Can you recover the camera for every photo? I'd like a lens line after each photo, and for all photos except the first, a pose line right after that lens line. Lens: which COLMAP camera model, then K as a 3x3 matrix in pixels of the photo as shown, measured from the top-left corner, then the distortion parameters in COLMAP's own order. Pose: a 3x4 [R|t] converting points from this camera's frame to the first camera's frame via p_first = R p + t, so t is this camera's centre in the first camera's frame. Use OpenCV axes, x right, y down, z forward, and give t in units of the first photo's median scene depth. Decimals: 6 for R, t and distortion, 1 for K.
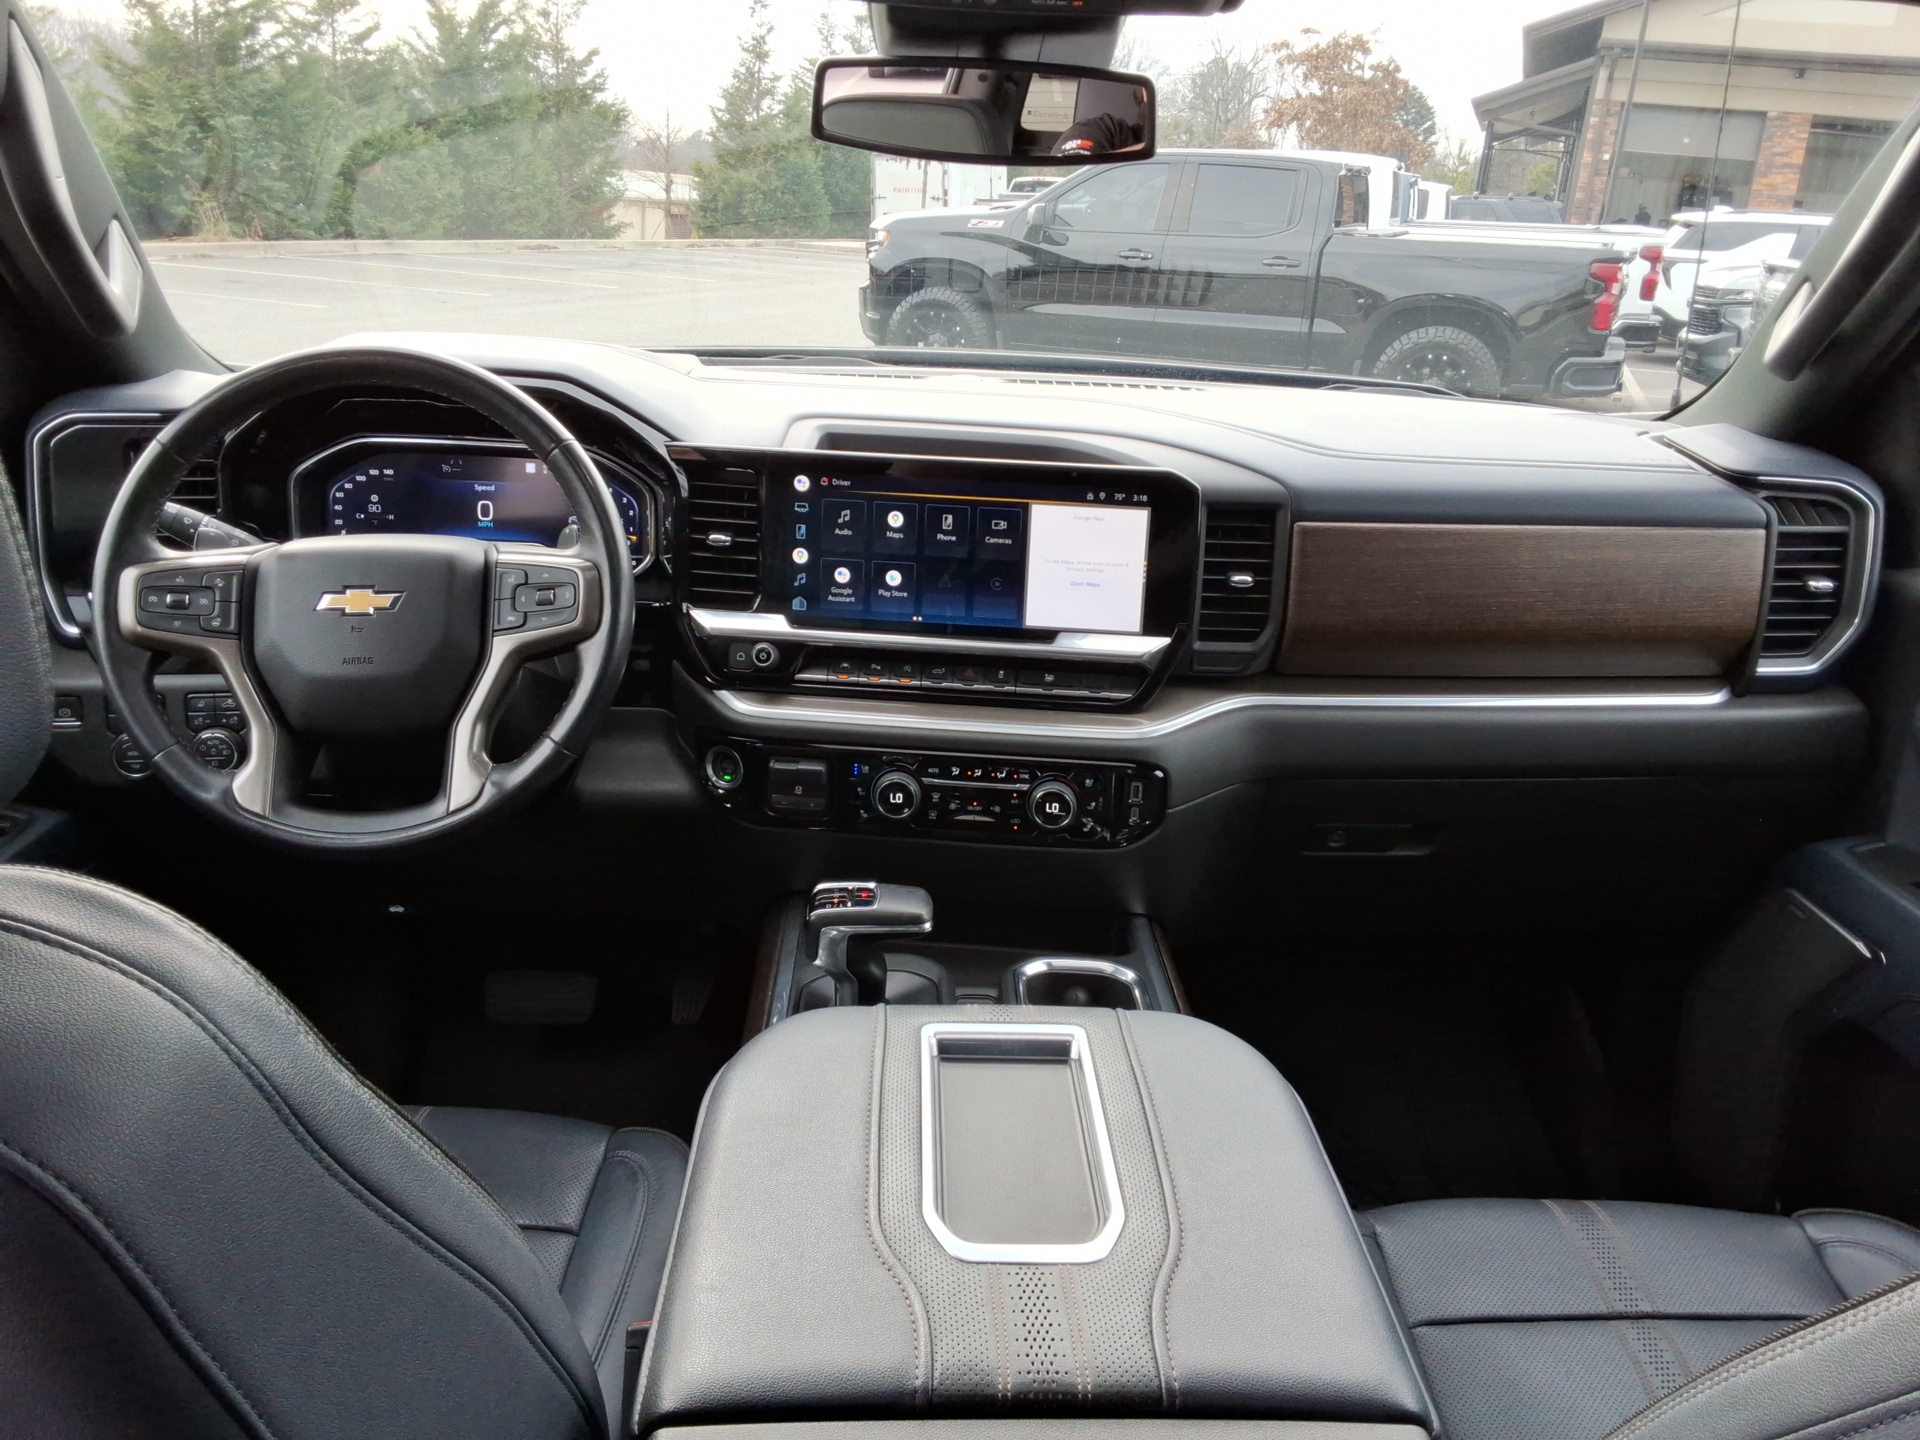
lens RADIAL K [[1524.7, 0, 996.7], [0, 1524.7, 716.8], [0, 0, 1]] dist [0.096713, -0.138724]
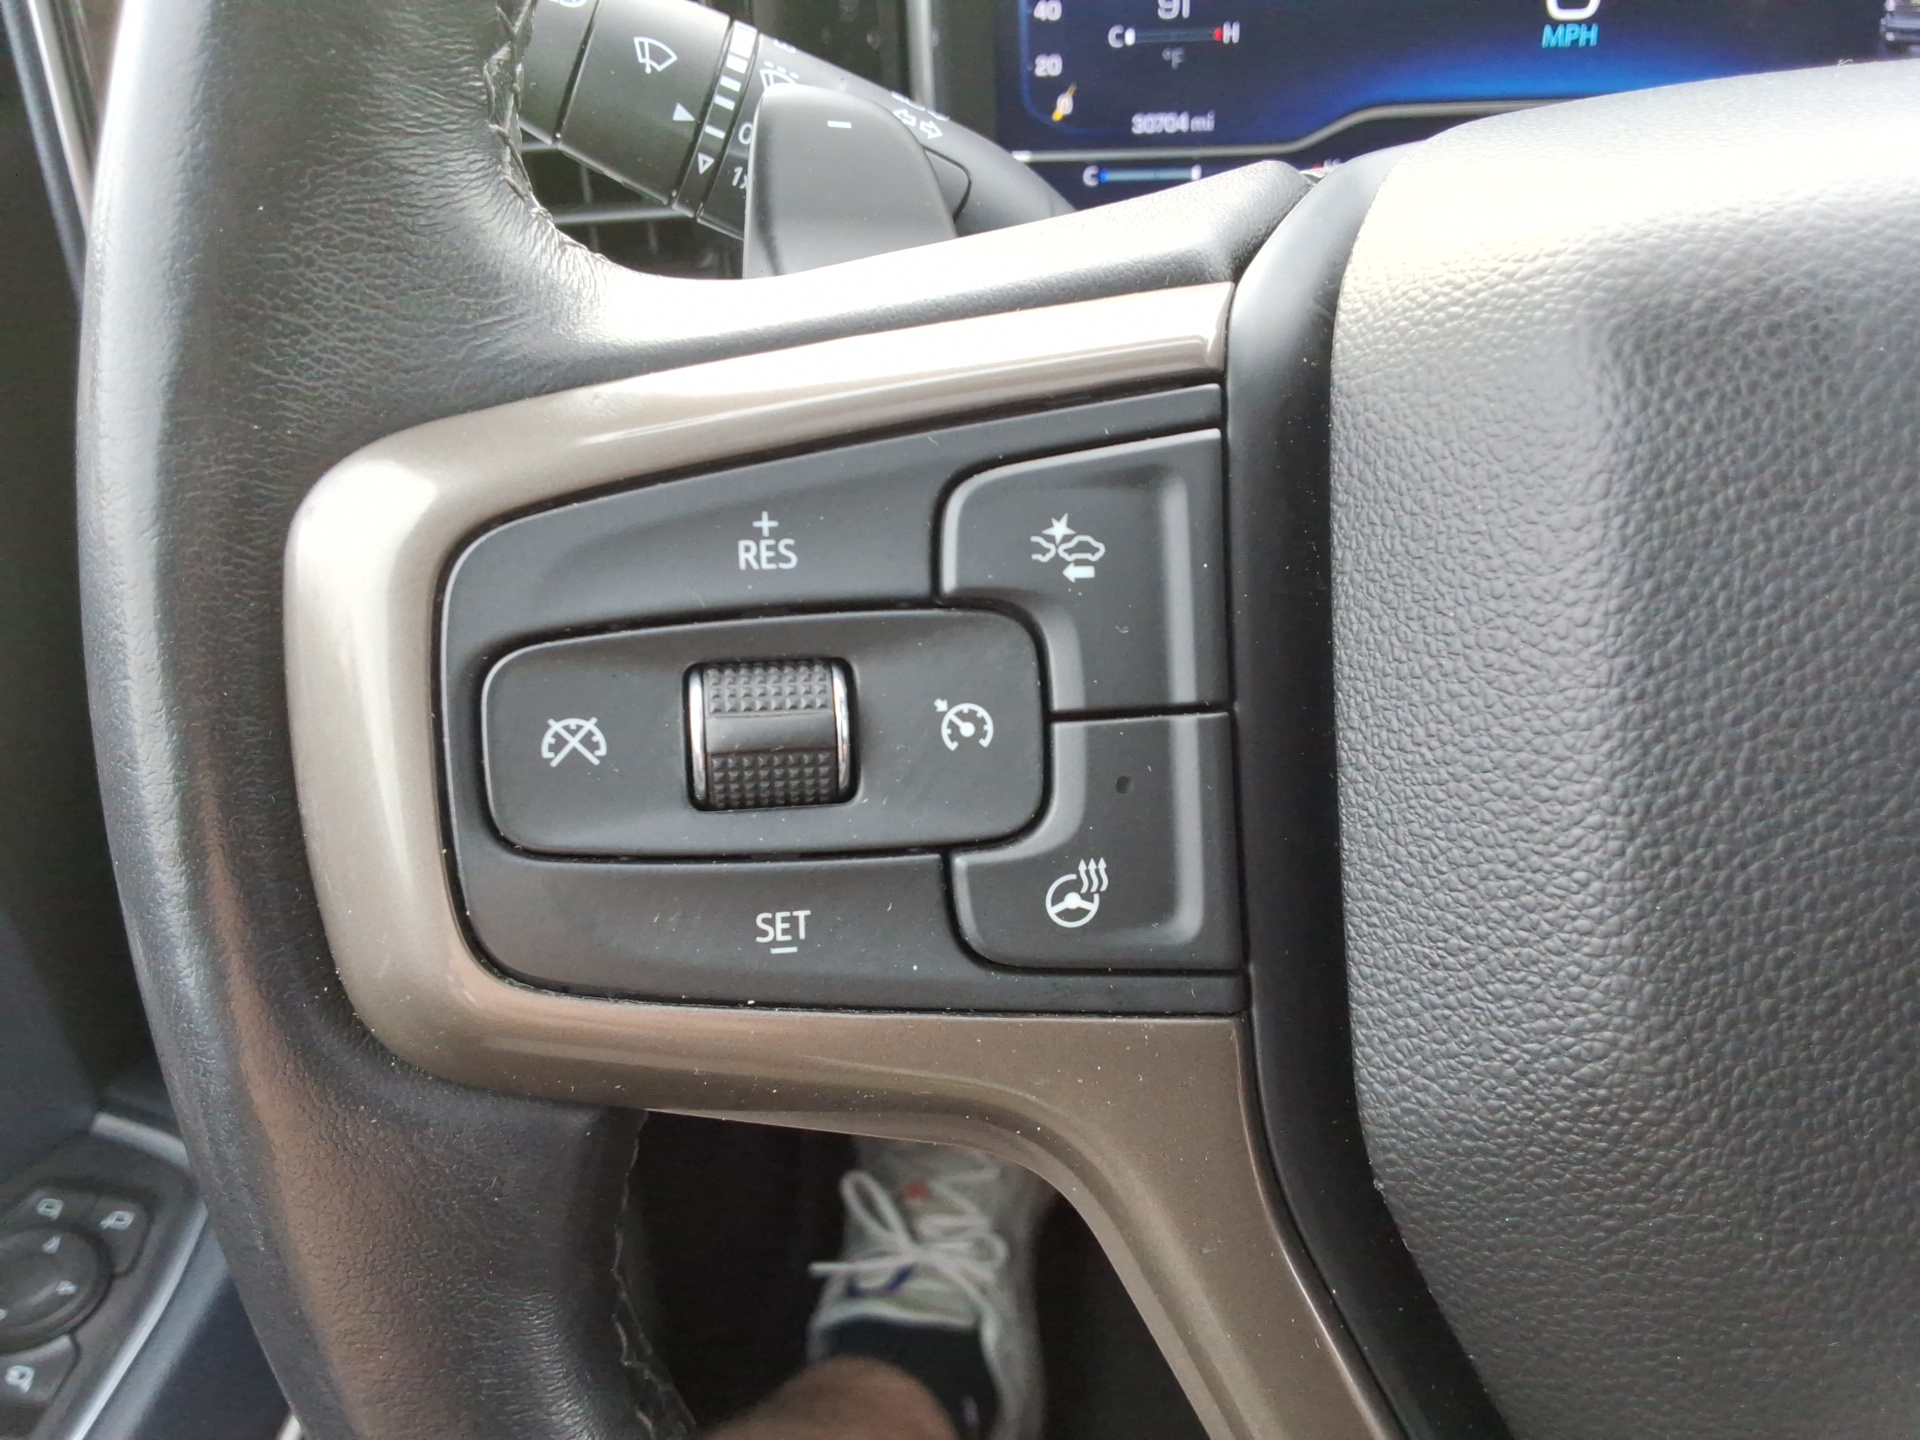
lens RADIAL K [[1524.7, 0, 959.4], [0, 1524.7, 723.4], [0, 0, 1]] dist [0.096713, -0.138724]
pose [[0.979058, 0.010161, -0.203329, -0.464834], [0.042353, 0.966737, 0.252242, -0.099268], [0.199129, -0.255571, 0.946061, 0.845779]]
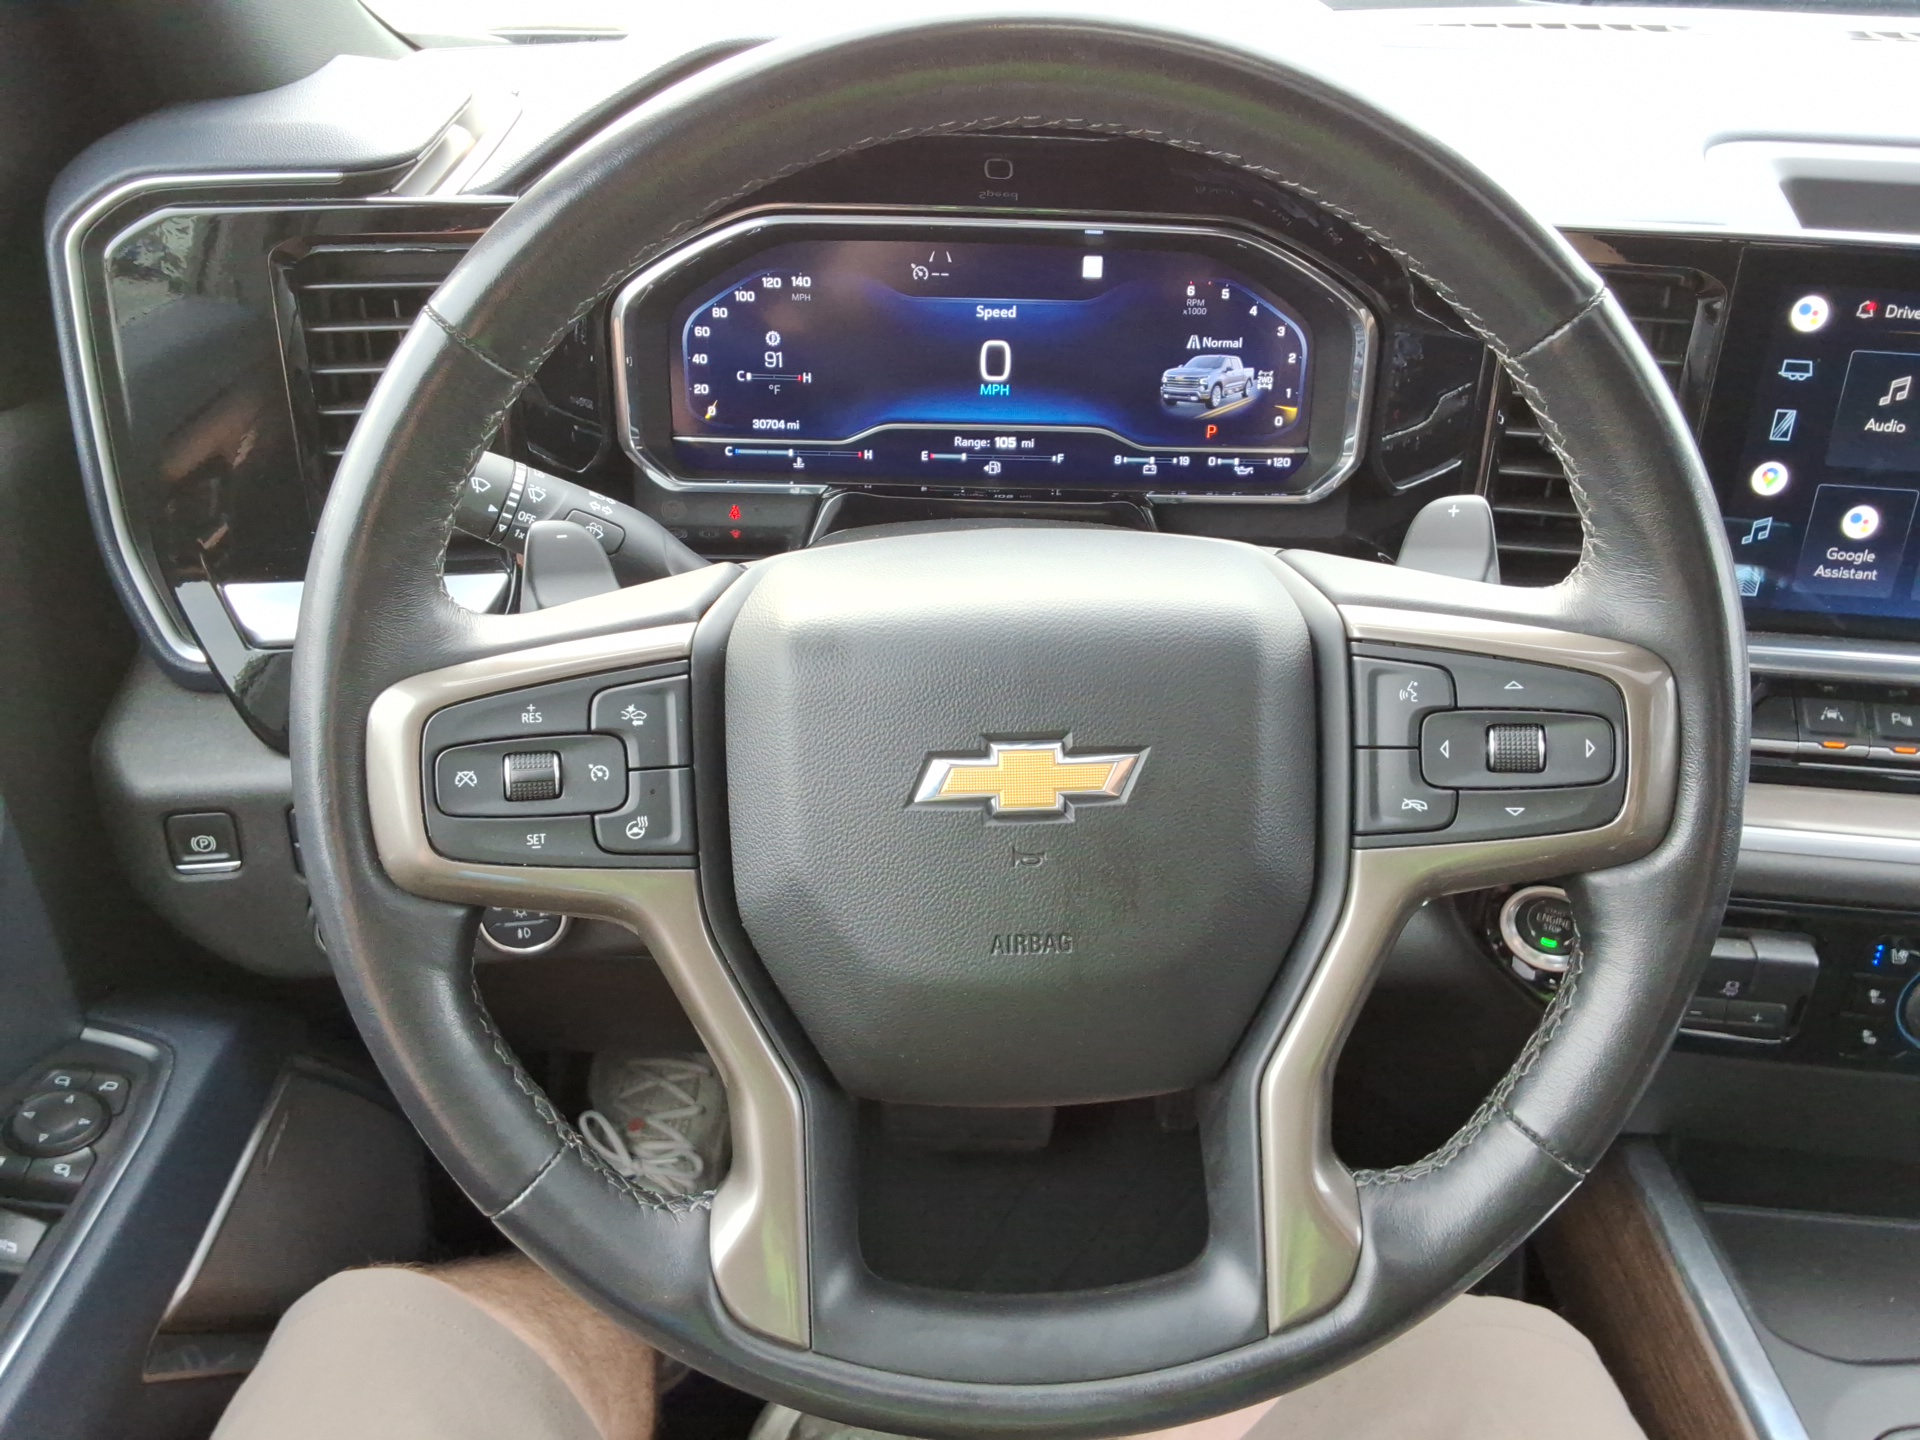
lens RADIAL K [[1524.7, 0, 985.3], [0, 1524.7, 706.3], [0, 0, 1]] dist [0.096713, -0.138724]
pose [[0.999382, 0.000276, -0.035145, -0.388677], [0.007087, 0.977843, 0.209219, -0.156682], [0.034424, -0.209338, 0.977237, 0.622161]]
